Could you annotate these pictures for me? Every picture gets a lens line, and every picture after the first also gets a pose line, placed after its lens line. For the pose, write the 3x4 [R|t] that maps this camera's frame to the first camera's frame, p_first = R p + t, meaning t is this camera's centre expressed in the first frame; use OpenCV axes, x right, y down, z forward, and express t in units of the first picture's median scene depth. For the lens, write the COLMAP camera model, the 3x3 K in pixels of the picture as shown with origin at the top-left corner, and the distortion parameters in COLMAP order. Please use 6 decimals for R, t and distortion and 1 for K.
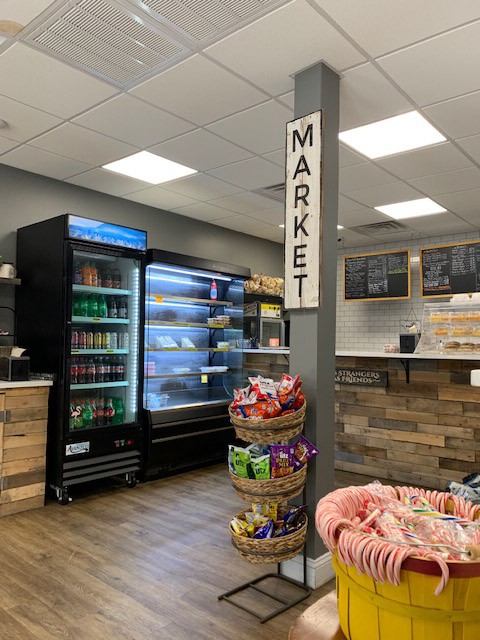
lens RADIAL K [[482.9, 0, 240.0], [0, 482.9, 320.0], [0, 0, 1]] dist [0.028323, -0.004327]
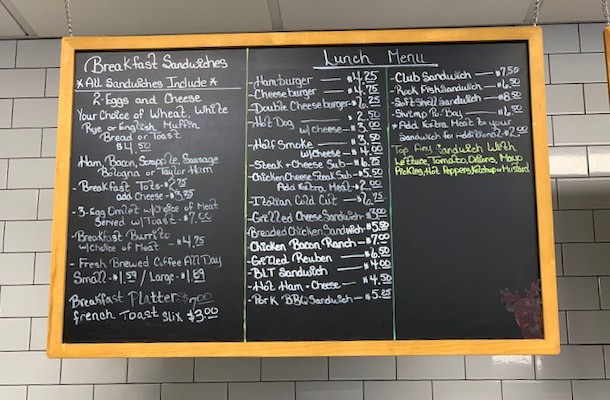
lens RADIAL K [[1053.6, 0, 305.0], [0, 1053.6, 200.0], [0, 0, 1]] dist [0.038342, 0.057608]
pose [[0.786797, 0.132677, 0.602783, 0.129679], [-0.009660, 0.979150, -0.202909, -0.032306], [-0.617136, 0.153826, 0.771674, 1.070129]]
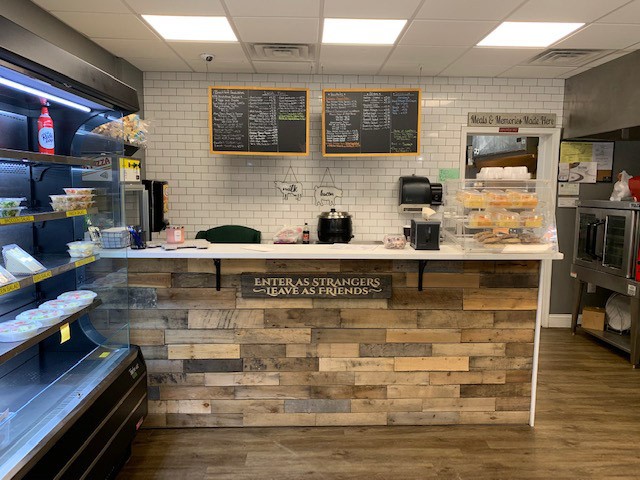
lens RADIAL K [[482.9, 0, 320.0], [0, 482.9, 240.0], [0, 0, 1]] dist [0.028323, -0.004327]
pose [[0.740589, -0.085393, 0.666510, -0.206757], [-0.028138, 0.987082, 0.157729, -0.045151], [-0.671369, -0.135566, 0.728619, 0.557915]]
